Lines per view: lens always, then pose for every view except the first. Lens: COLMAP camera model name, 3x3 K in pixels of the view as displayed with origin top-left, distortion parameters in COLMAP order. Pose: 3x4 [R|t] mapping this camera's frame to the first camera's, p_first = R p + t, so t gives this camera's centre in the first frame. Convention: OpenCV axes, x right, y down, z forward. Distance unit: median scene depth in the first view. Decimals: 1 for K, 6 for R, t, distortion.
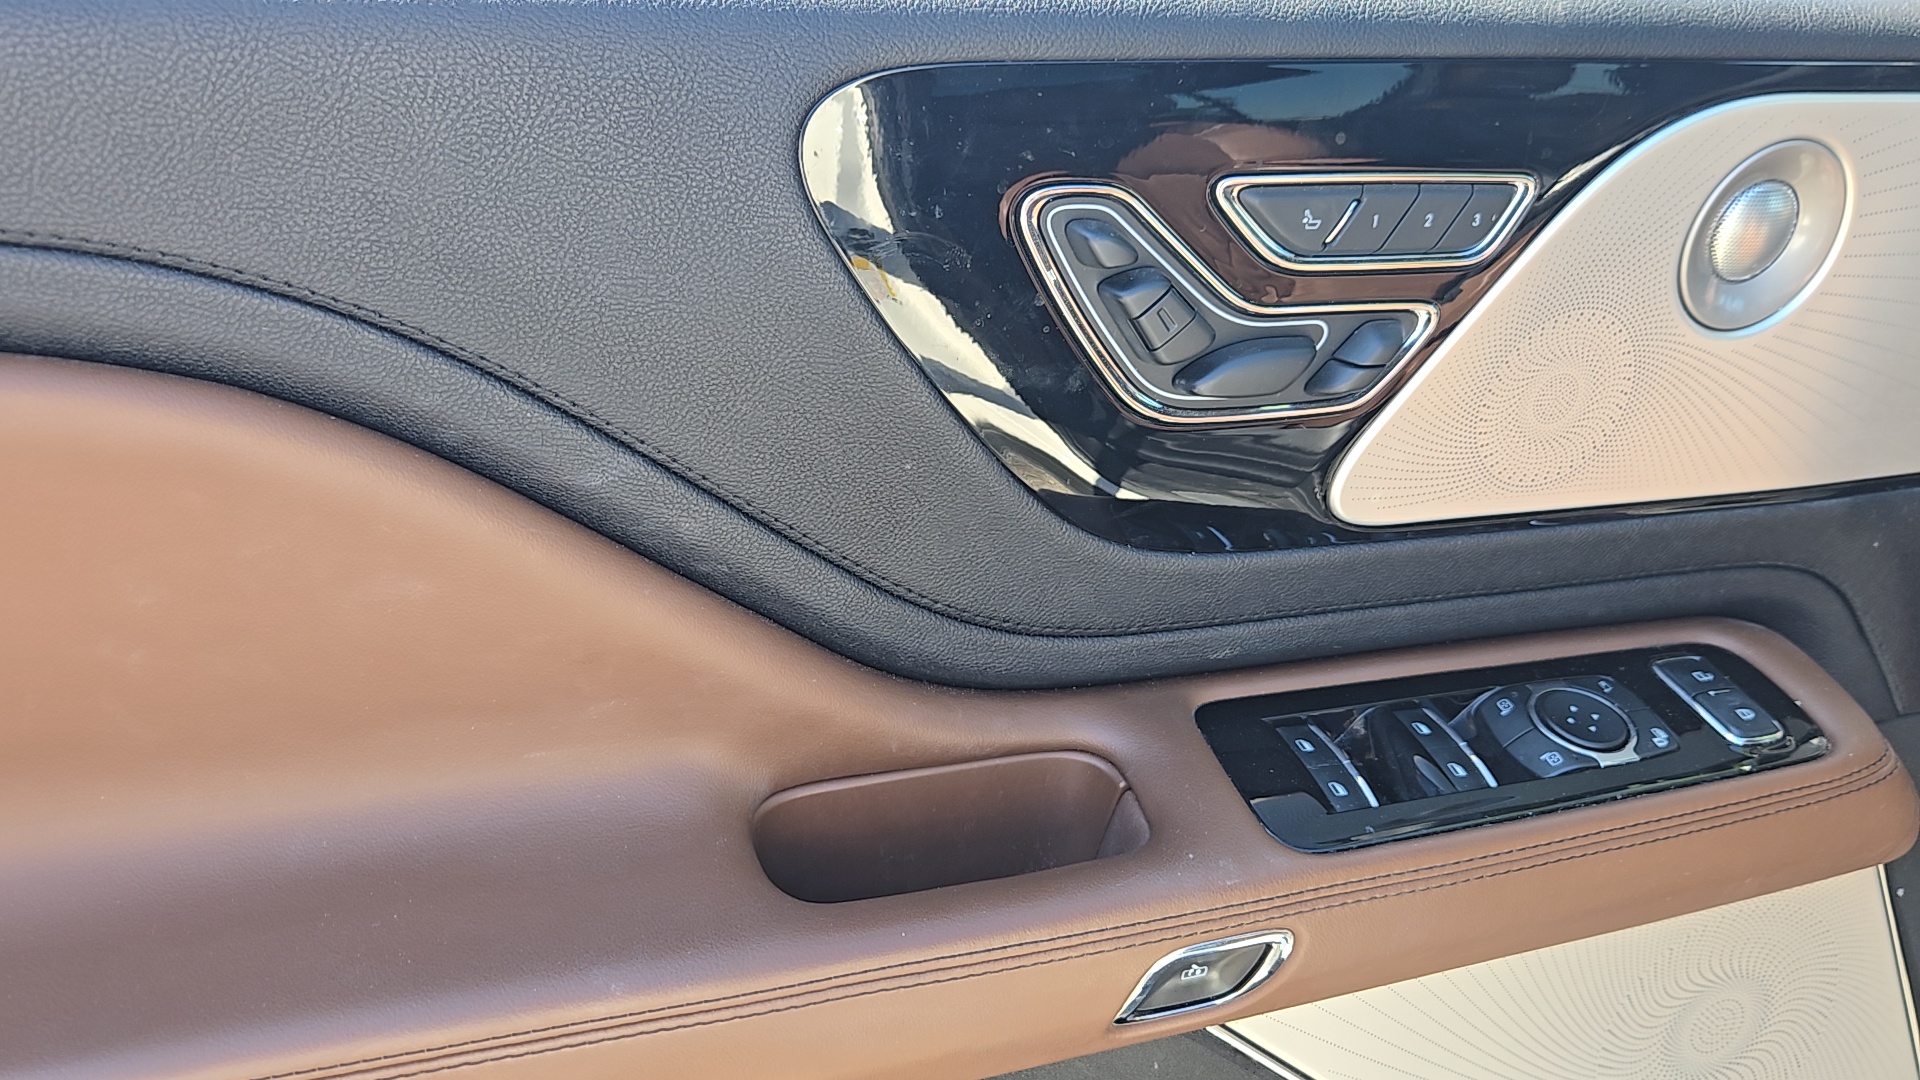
lens RADIAL K [[1618.3, 0, 950.2], [0, 1618.3, 533.4], [0, 0, 1]] dist [-0.001378, -0.001583]
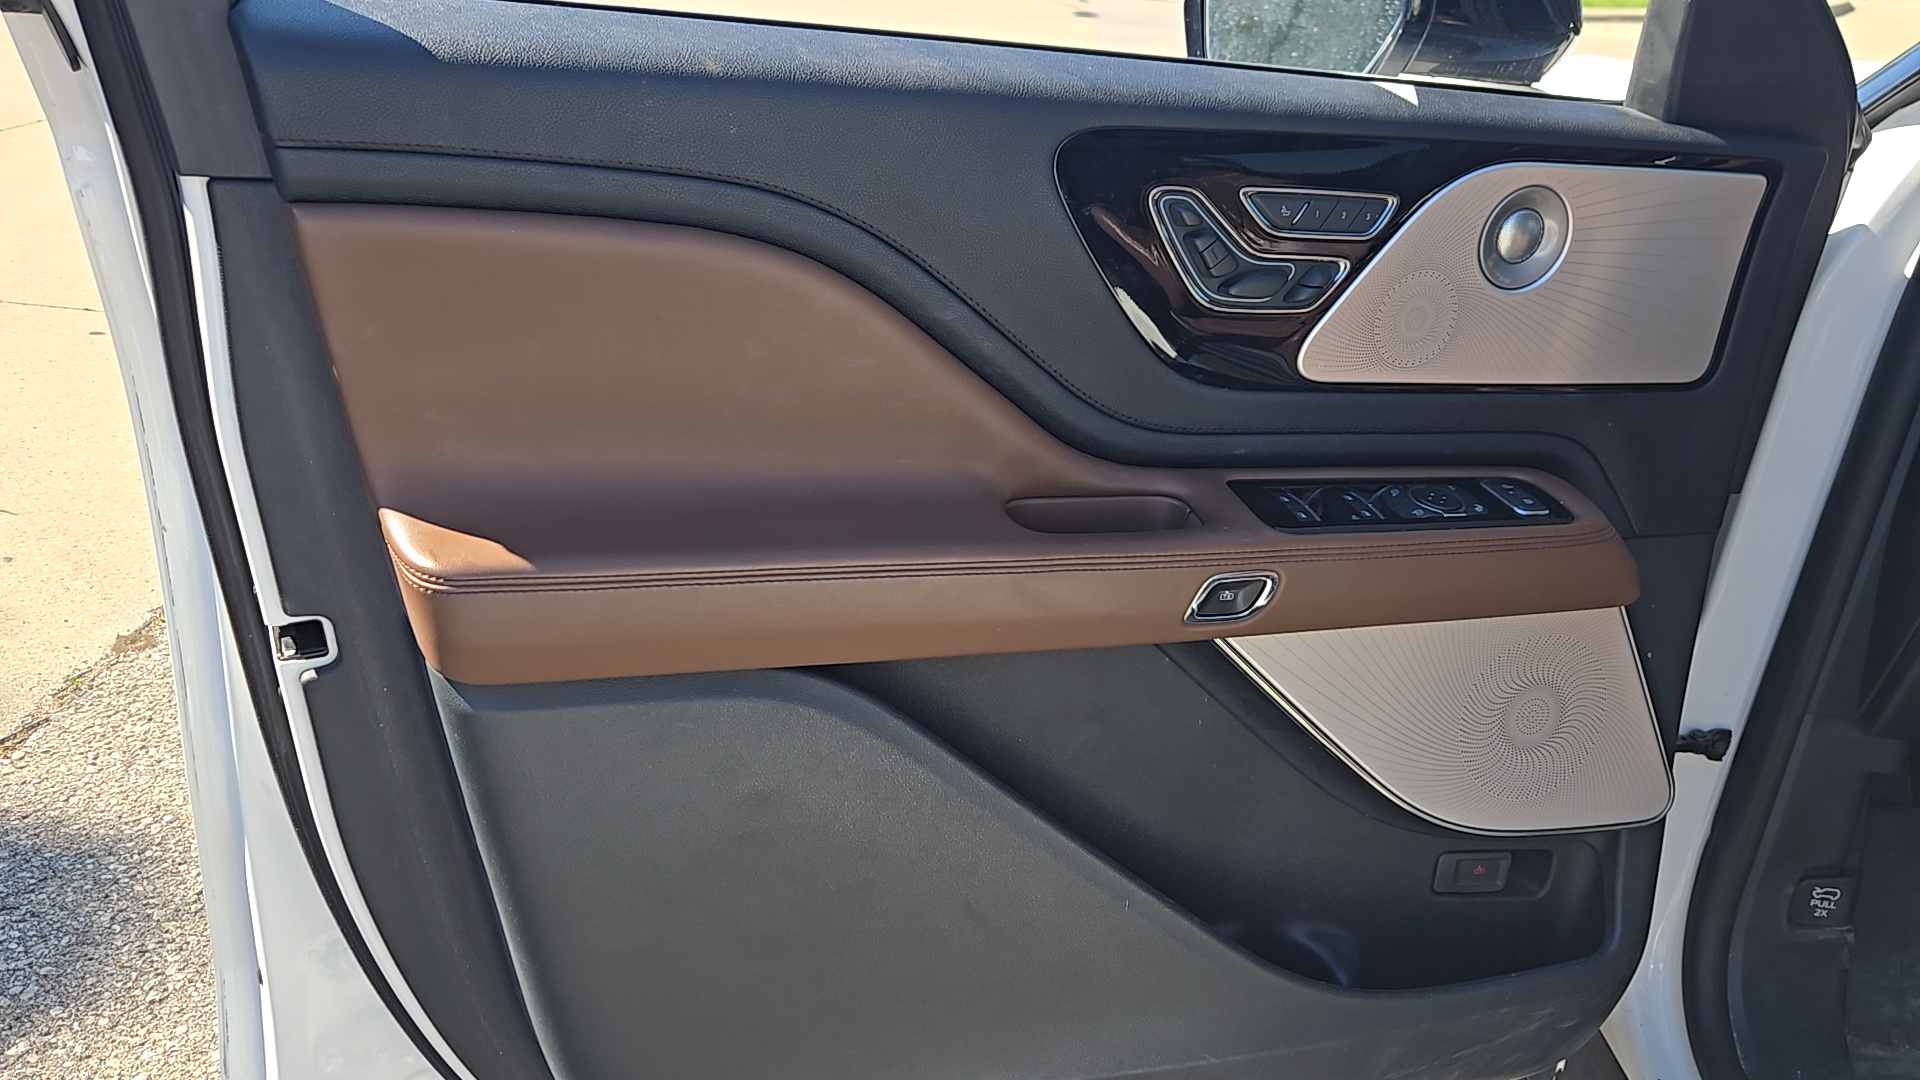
lens RADIAL K [[1618.3, 0, 950.2], [0, 1618.3, 533.4], [0, 0, 1]] dist [-0.001378, -0.001583]
pose [[0.999804, 0.019635, -0.002484, -0.181023], [-0.019787, 0.994277, -0.104989, 0.416503], [0.000408, 0.105017, 0.994470, -0.955211]]
